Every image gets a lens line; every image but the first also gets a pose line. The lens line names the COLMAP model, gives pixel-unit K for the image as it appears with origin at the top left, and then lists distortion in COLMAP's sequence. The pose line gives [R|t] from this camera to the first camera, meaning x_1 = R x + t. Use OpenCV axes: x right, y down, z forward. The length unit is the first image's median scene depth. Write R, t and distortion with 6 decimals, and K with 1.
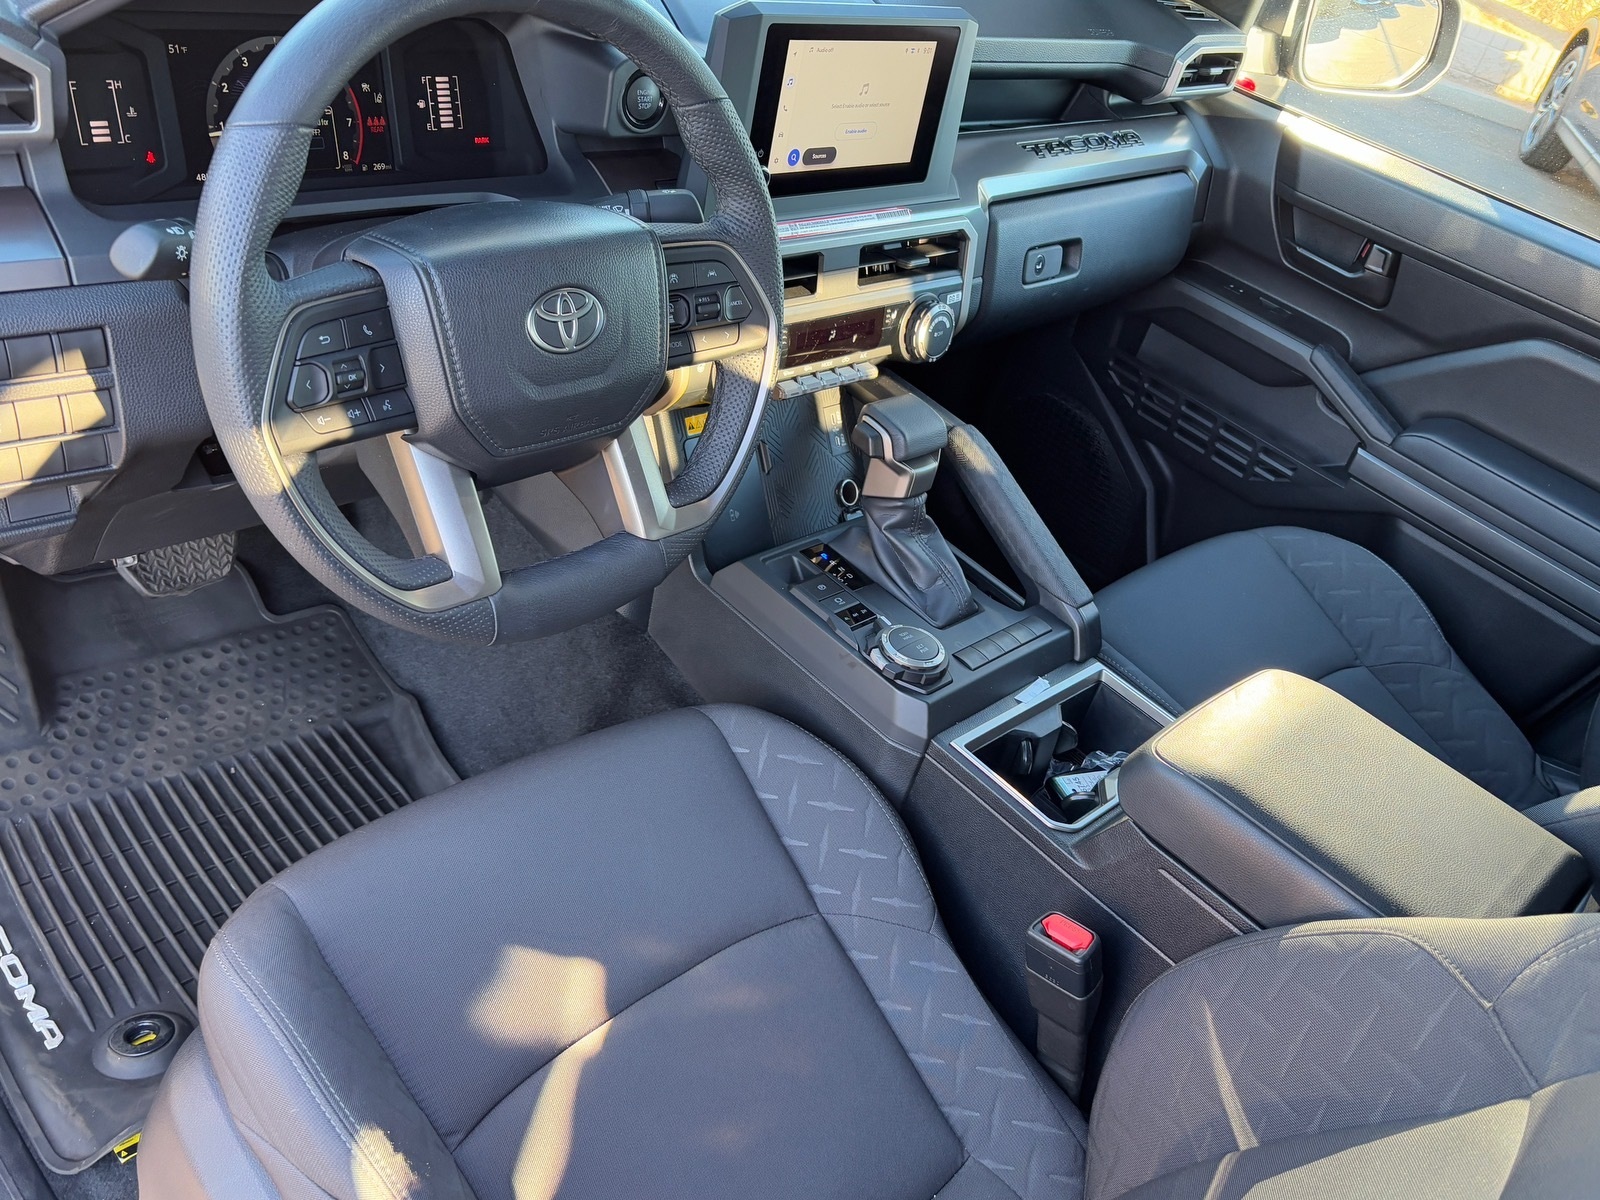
lens RADIAL K [[1364.6, 0, 805.1], [0, 1364.6, 616.8], [0, 0, 1]] dist [0.040942, -0.033614]
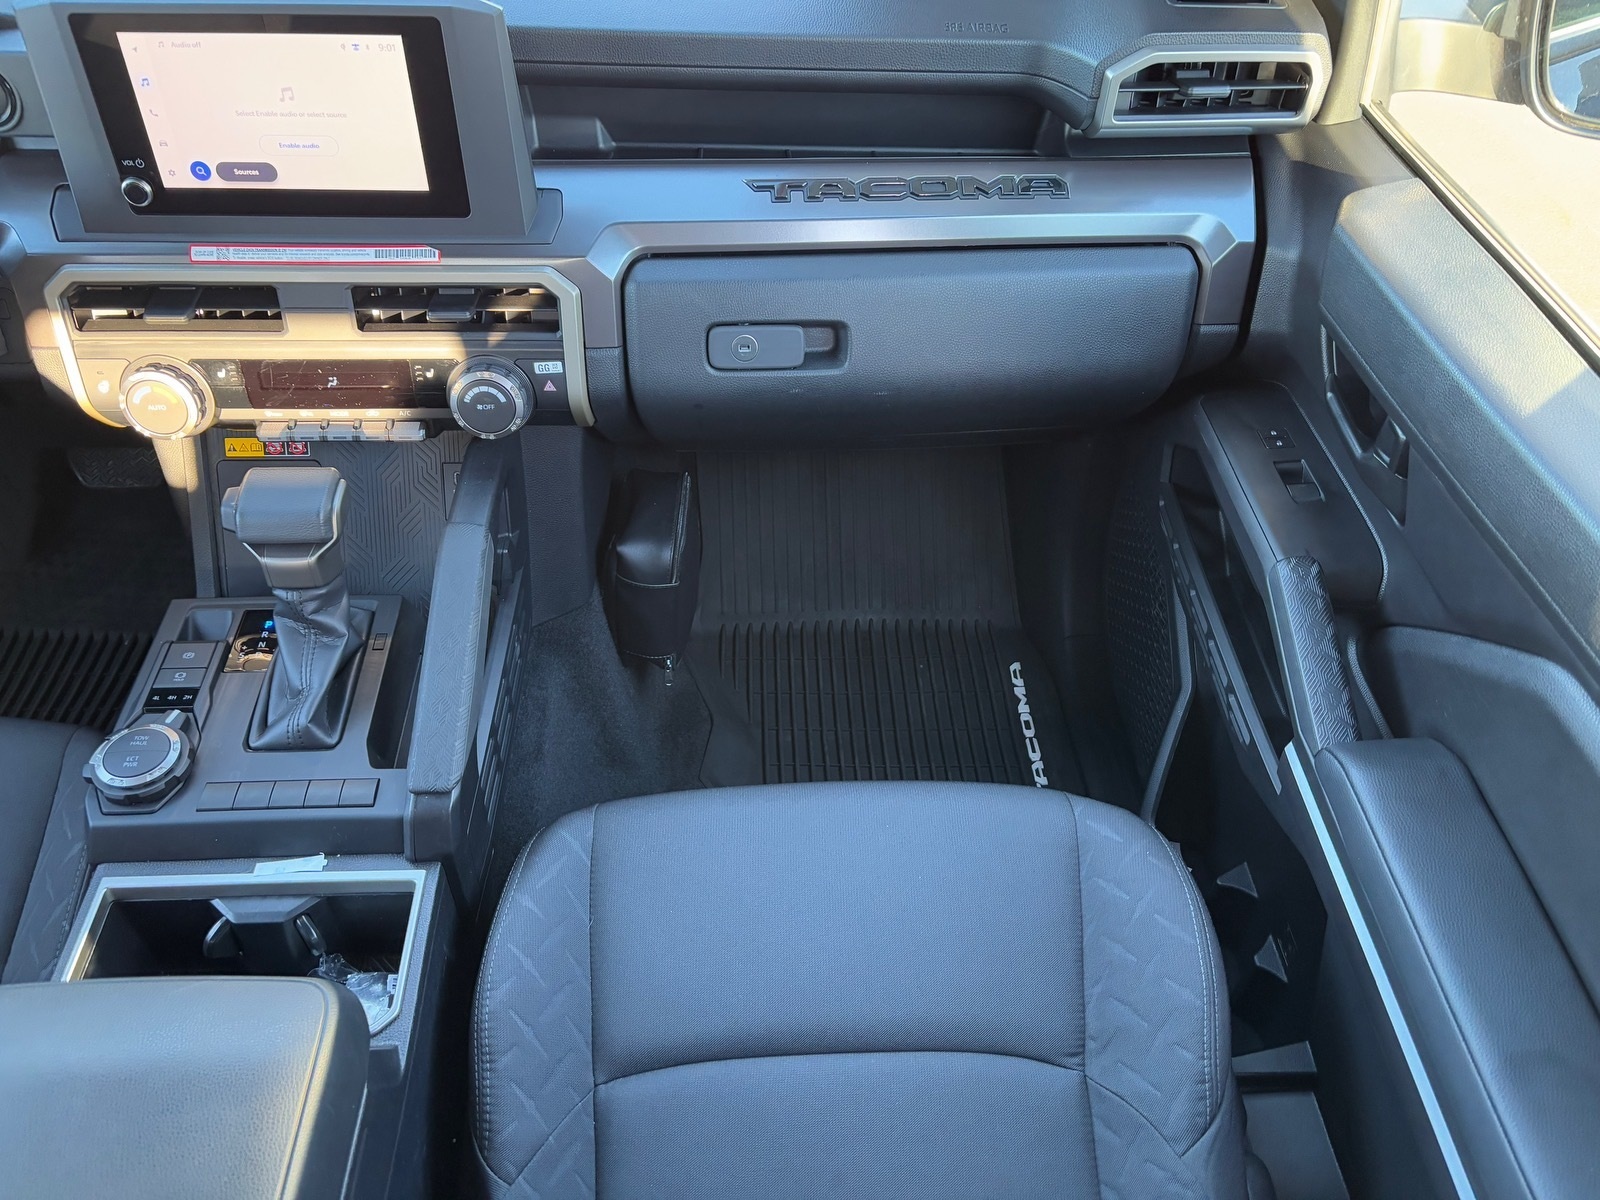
lens RADIAL K [[1229.3, 0, 813.7], [0, 1229.3, 613.8], [0, 0, 1]] dist [0.028247, -0.028016]
pose [[0.725010, 0.305305, -0.617373, 0.810270], [-0.274131, 0.950237, 0.147990, -0.283370], [0.631833, 0.061947, 0.772625, 0.642831]]
